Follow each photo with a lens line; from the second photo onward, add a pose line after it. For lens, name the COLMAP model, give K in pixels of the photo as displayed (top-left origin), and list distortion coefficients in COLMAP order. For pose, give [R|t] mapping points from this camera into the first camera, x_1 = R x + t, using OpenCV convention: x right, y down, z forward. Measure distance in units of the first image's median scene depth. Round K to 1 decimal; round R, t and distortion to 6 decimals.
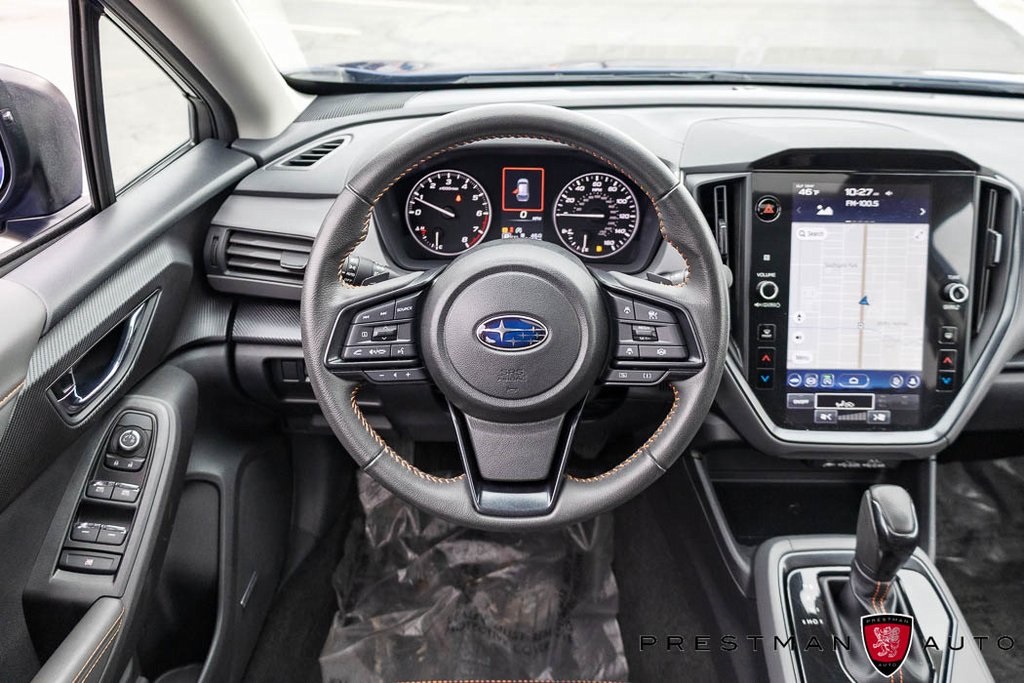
lens RADIAL K [[757.2, 0, 537.0], [0, 757.2, 308.7], [0, 0, 1]] dist [0.011702, 0.004706]
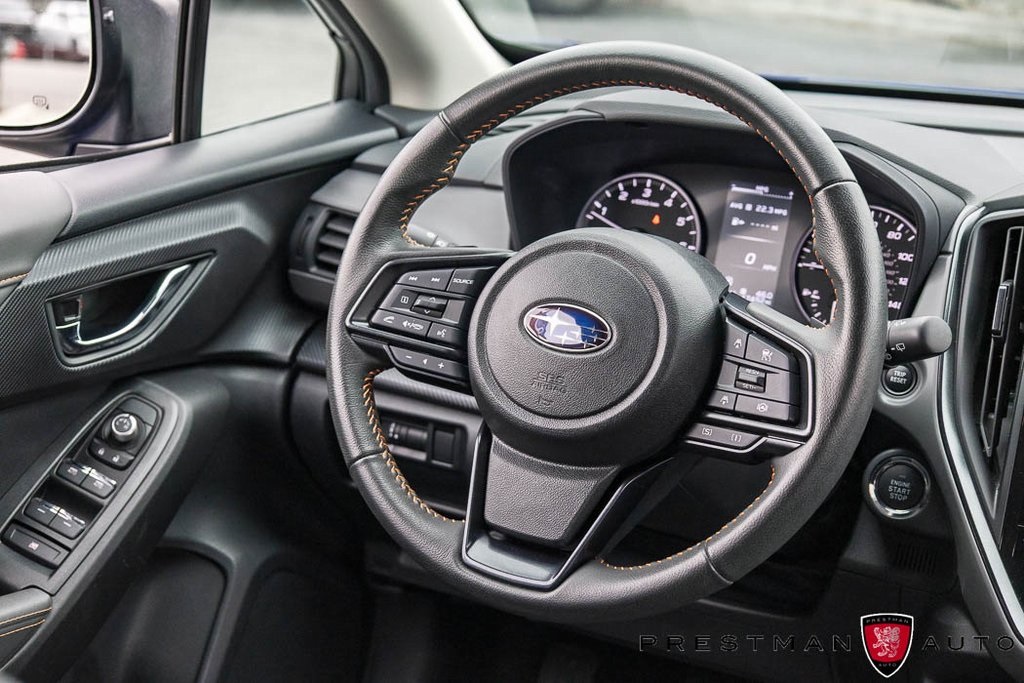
lens RADIAL K [[1861.1, 0, 502.3], [0, 1861.1, 332.1], [0, 0, 1]] dist [0.043977, 0.000000]
pose [[0.891745, 0.147153, -0.427946, 0.485688], [-0.239928, 0.955543, -0.171385, 0.256301], [0.383701, 0.255508, 0.887406, -0.444462]]
